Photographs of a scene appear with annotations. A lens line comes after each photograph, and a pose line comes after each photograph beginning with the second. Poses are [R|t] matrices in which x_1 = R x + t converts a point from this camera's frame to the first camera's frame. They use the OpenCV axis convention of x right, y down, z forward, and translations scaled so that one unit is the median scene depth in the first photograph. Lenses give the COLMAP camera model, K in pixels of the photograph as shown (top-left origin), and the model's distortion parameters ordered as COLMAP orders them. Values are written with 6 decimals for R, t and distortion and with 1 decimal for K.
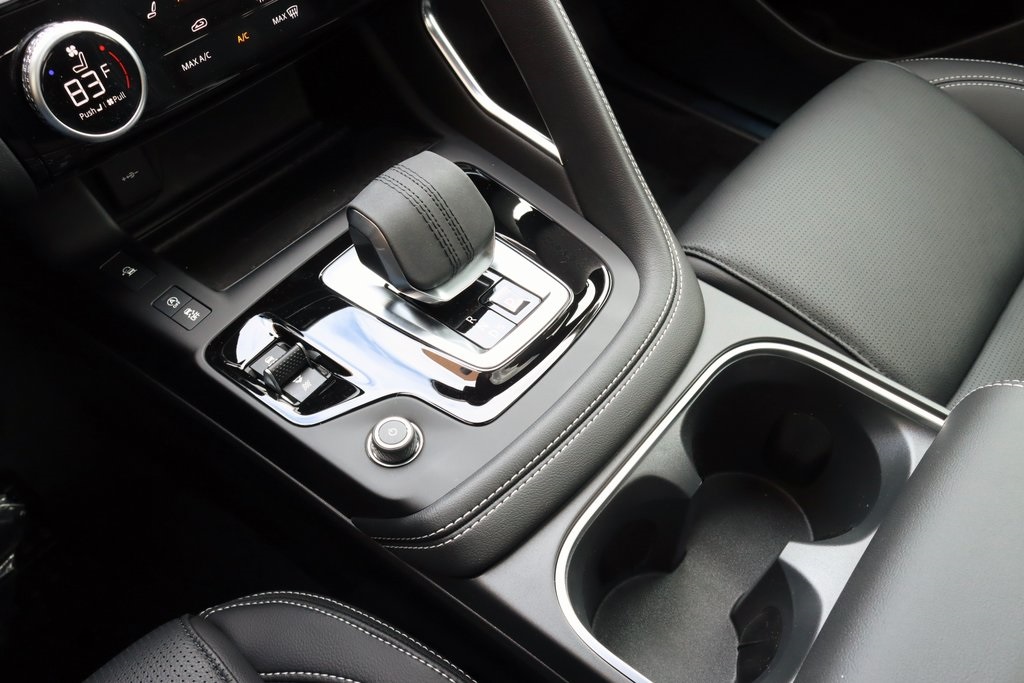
lens RADIAL K [[830.0, 0, 512.0], [0, 830.0, 341.5], [0, 0, 1]] dist [-0.005954, -0.001722]
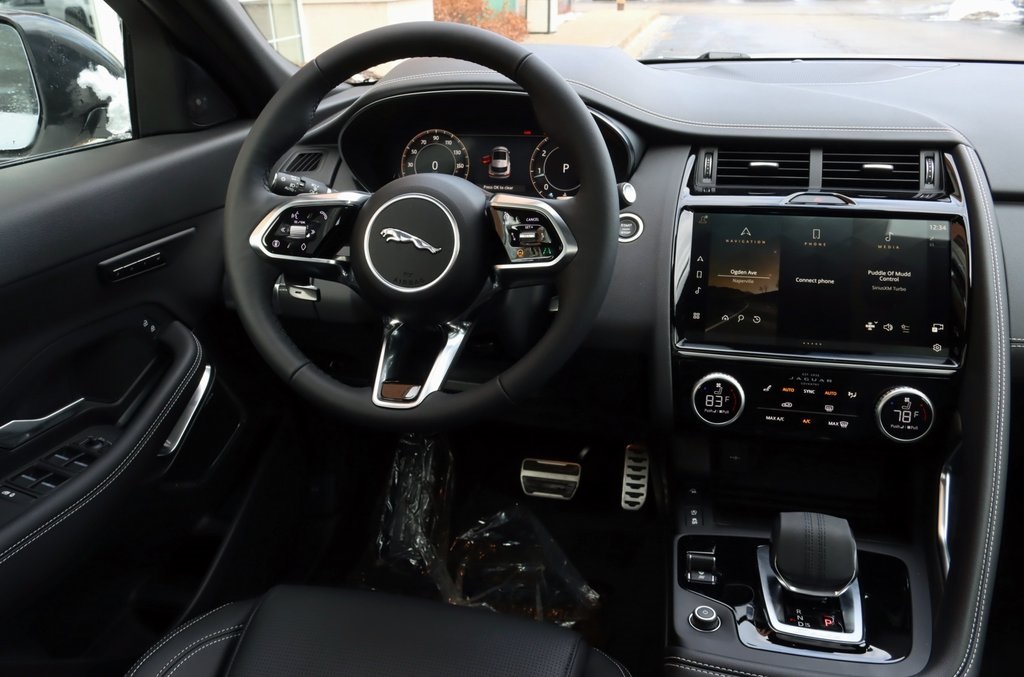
lens RADIAL K [[853.0, 0, 512.0], [0, 853.0, 338.5], [0, 0, 1]] dist [0.004733, 0.010219]
pose [[0.442936, 0.340927, -0.829203, 1.026597], [-0.670949, 0.739509, -0.054352, 0.049018], [0.594672, 0.580427, 0.556299, -0.640330]]
